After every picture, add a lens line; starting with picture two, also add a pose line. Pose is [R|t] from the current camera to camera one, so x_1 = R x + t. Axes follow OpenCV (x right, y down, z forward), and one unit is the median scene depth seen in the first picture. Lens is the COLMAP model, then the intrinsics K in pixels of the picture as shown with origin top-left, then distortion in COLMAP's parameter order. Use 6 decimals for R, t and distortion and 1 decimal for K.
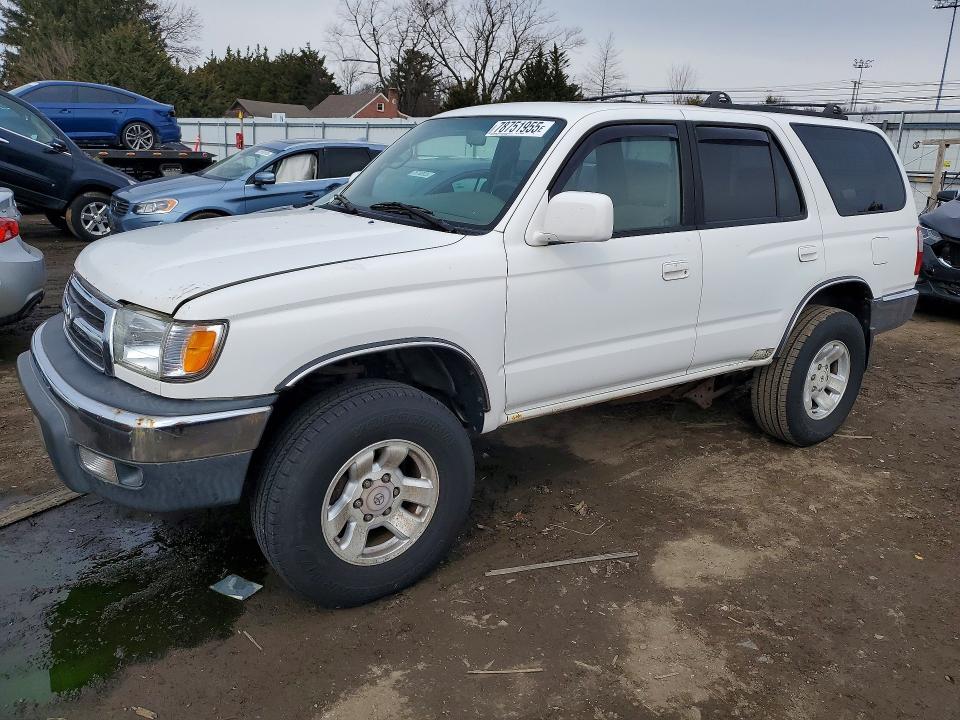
lens RADIAL K [[731.0, 0, 493.7], [0, 731.0, 359.1], [0, 0, 1]] dist [-0.010209, 0.016207]
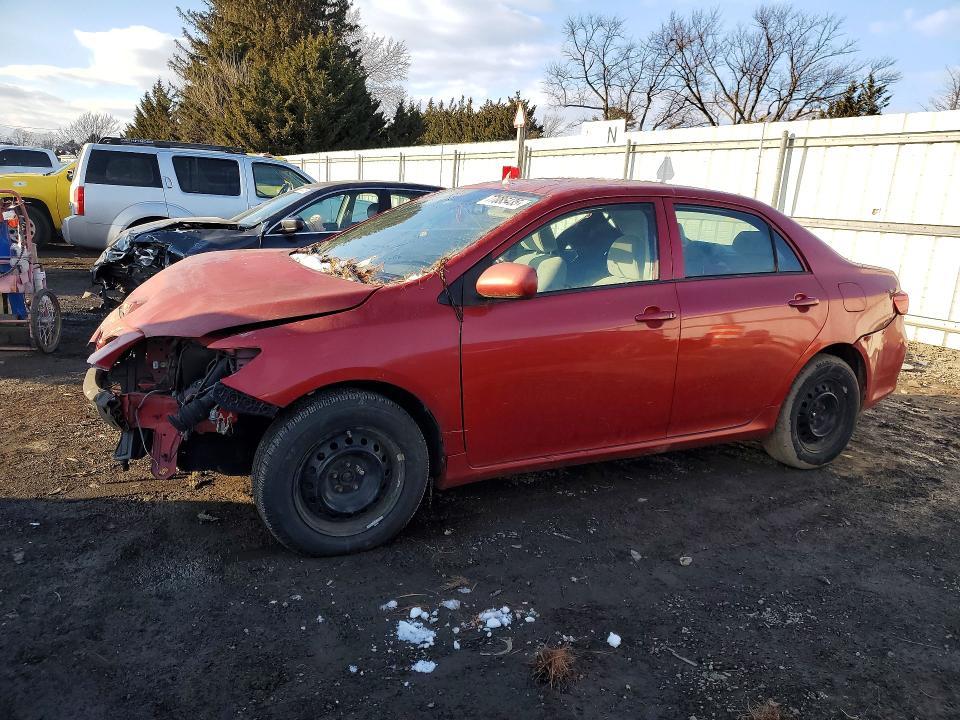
lens RADIAL K [[731.0, 0, 493.7], [0, 731.0, 359.1], [0, 0, 1]] dist [-0.010209, 0.016207]
pose [[0.972716, 0.072460, -0.220395, -0.085602], [-0.089590, 0.993604, -0.068740, -0.061077], [0.214004, 0.086609, 0.972986, 0.209348]]
